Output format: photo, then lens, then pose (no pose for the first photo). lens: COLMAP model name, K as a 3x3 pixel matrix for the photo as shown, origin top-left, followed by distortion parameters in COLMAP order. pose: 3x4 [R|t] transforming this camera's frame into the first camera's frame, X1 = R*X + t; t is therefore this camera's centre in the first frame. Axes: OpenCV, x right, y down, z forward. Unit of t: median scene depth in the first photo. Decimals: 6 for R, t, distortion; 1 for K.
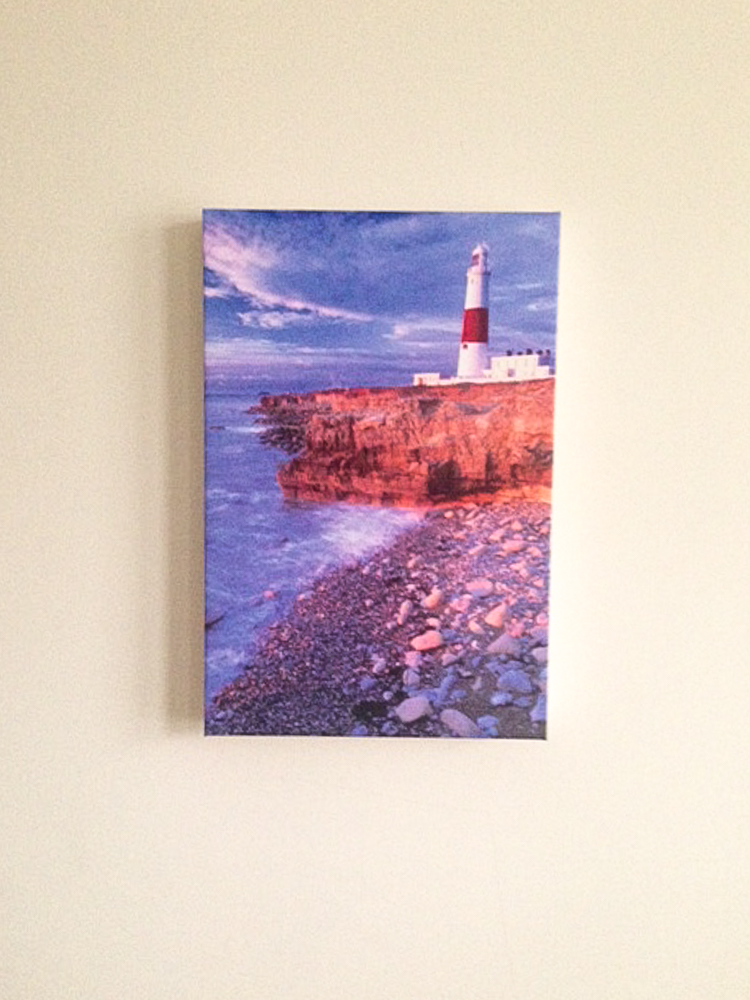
lens RADIAL K [[961.7, 0, 375.3], [0, 961.7, 500.0], [0, 0, 1]] dist [0.059890, 0.000000]
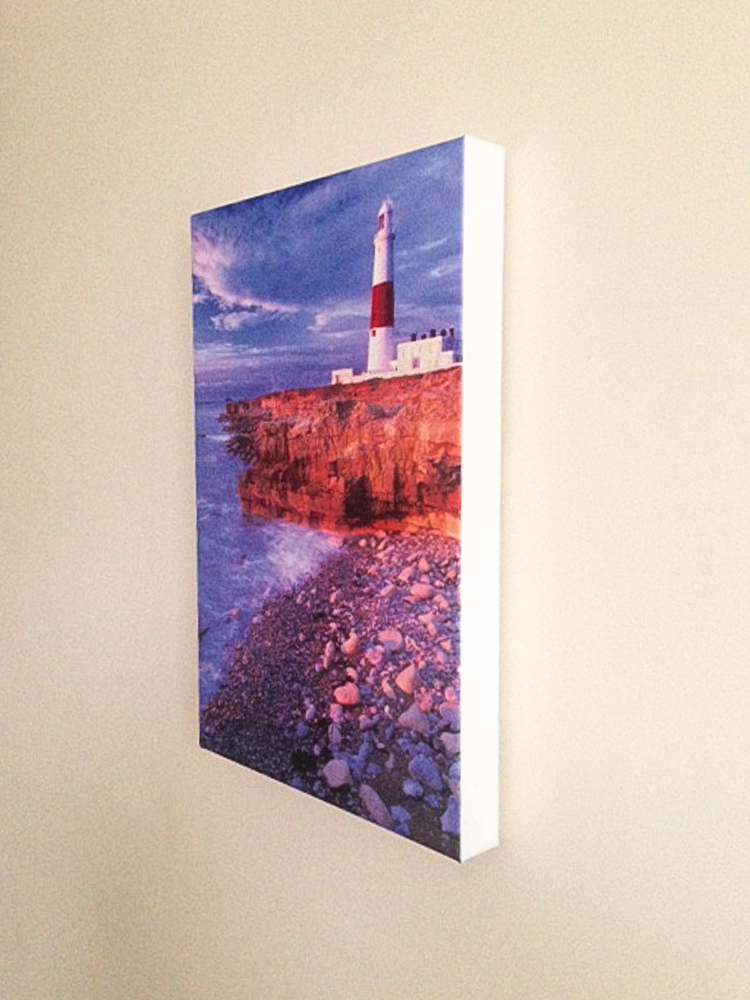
lens RADIAL K [[961.7, 0, 375.0], [0, 961.7, 499.5], [0, 0, 1]] dist [0.059890, 0.000000]
pose [[0.681677, 0.045299, -0.730249, 0.672612], [-0.049291, 0.998657, 0.015936, -0.034639], [0.729991, 0.025131, 0.682995, 0.457238]]
